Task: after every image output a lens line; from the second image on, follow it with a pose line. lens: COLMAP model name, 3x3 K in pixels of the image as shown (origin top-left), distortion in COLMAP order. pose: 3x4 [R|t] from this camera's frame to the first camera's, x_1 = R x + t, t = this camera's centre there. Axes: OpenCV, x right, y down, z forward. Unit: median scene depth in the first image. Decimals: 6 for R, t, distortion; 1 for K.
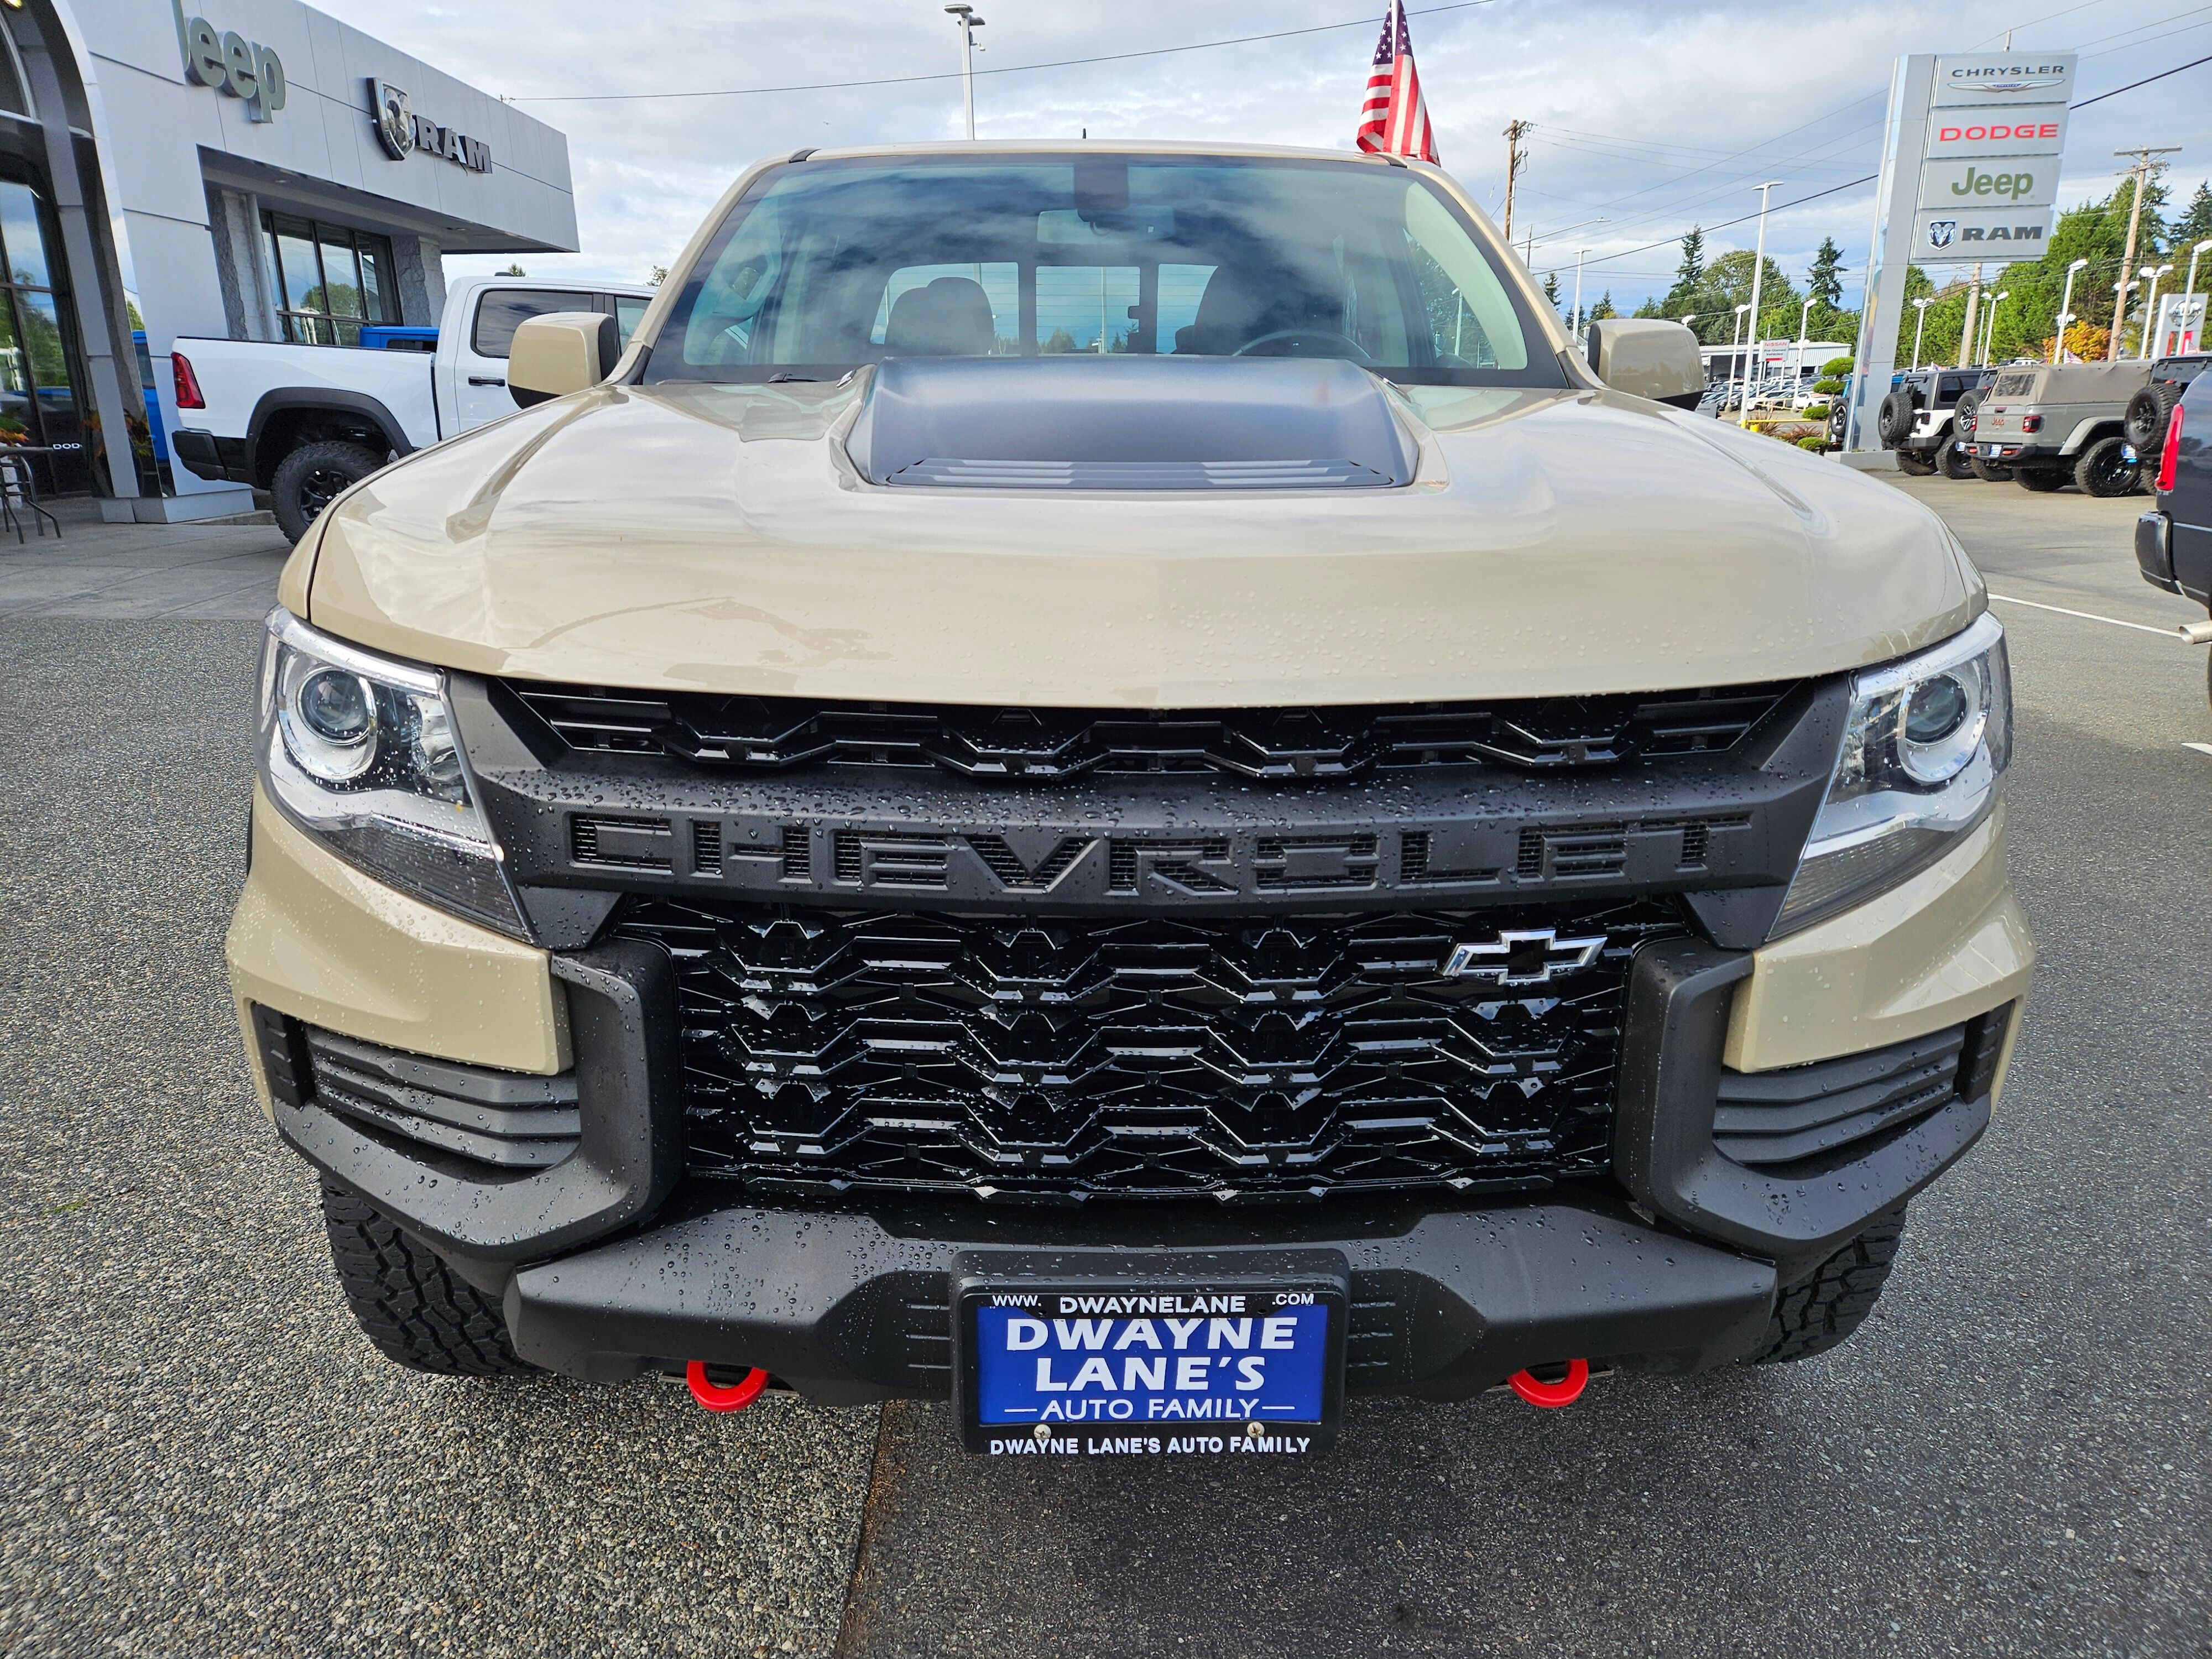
lens RADIAL K [[1535.7, 0, 1107.3], [0, 1535.7, 845.5], [0, 0, 1]] dist [0.028486, -0.000483]
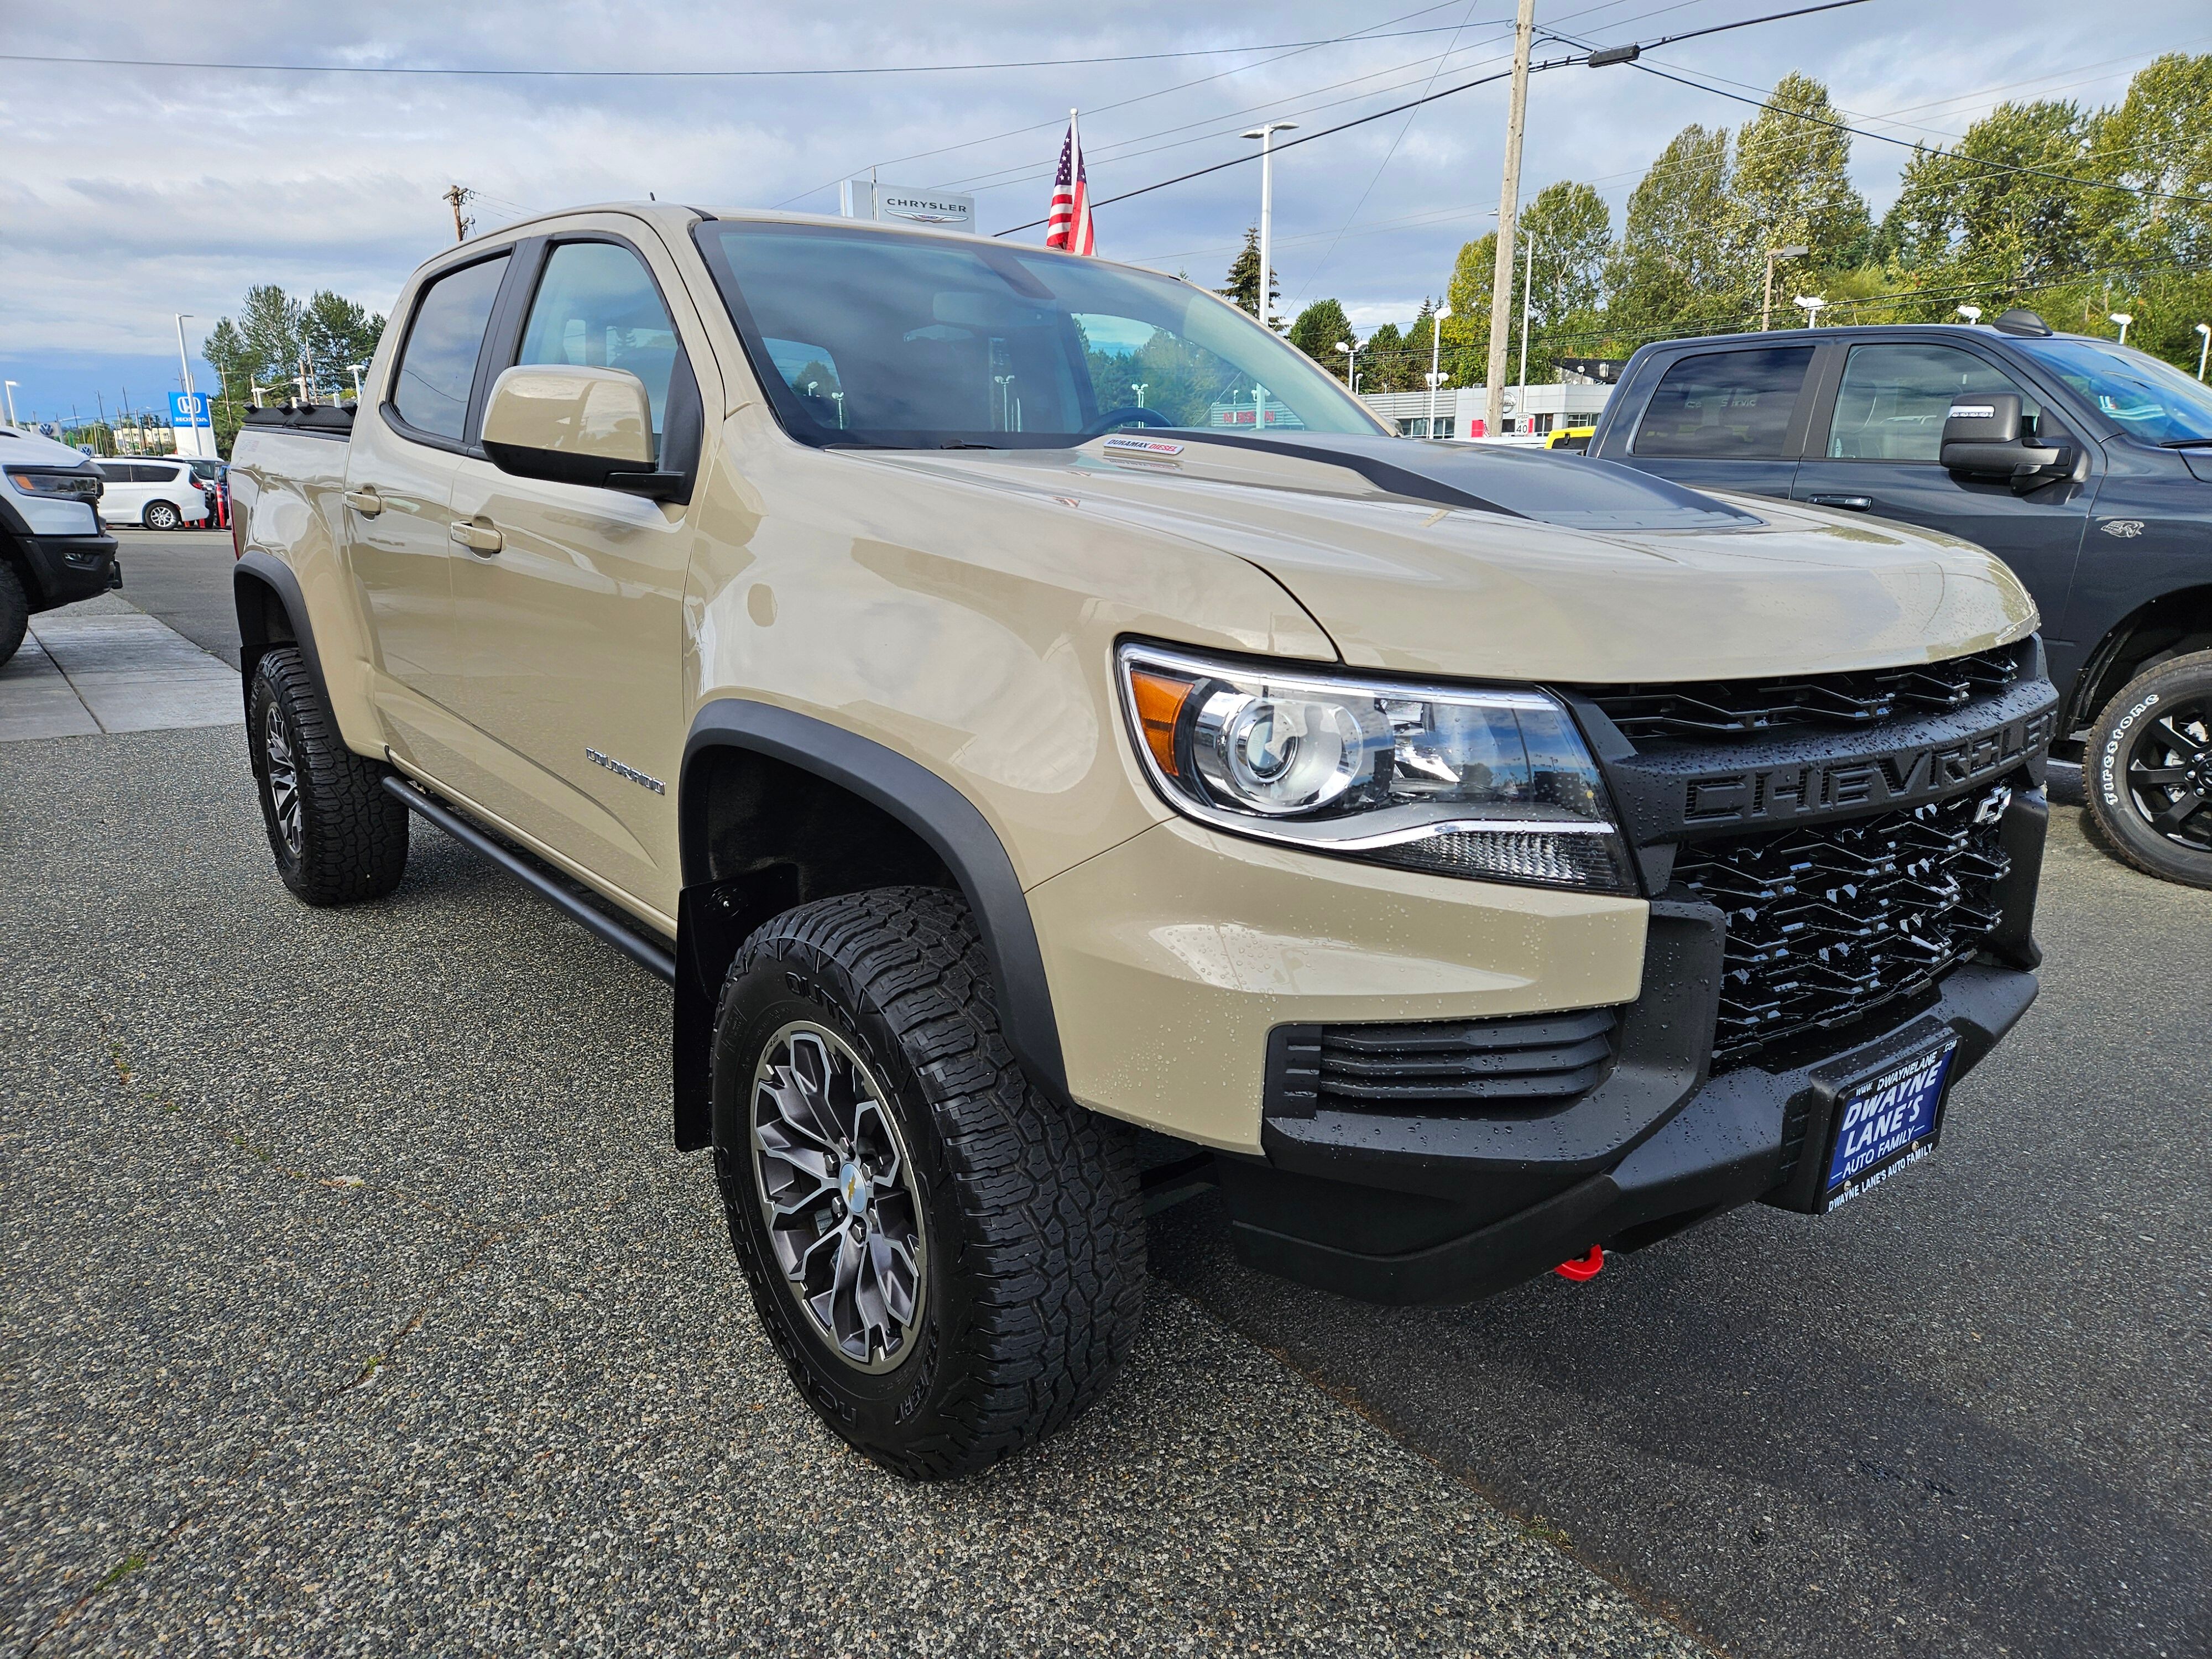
lens RADIAL K [[1519.6, 0, 1102.1], [0, 1519.6, 822.1], [0, 0, 1]] dist [0.039557, -0.027742]
pose [[0.783331, -0.132499, 0.607319, -1.344727], [0.164145, 0.986430, 0.003493, -0.064547], [-0.599540, 0.096952, 0.794451, 0.254028]]
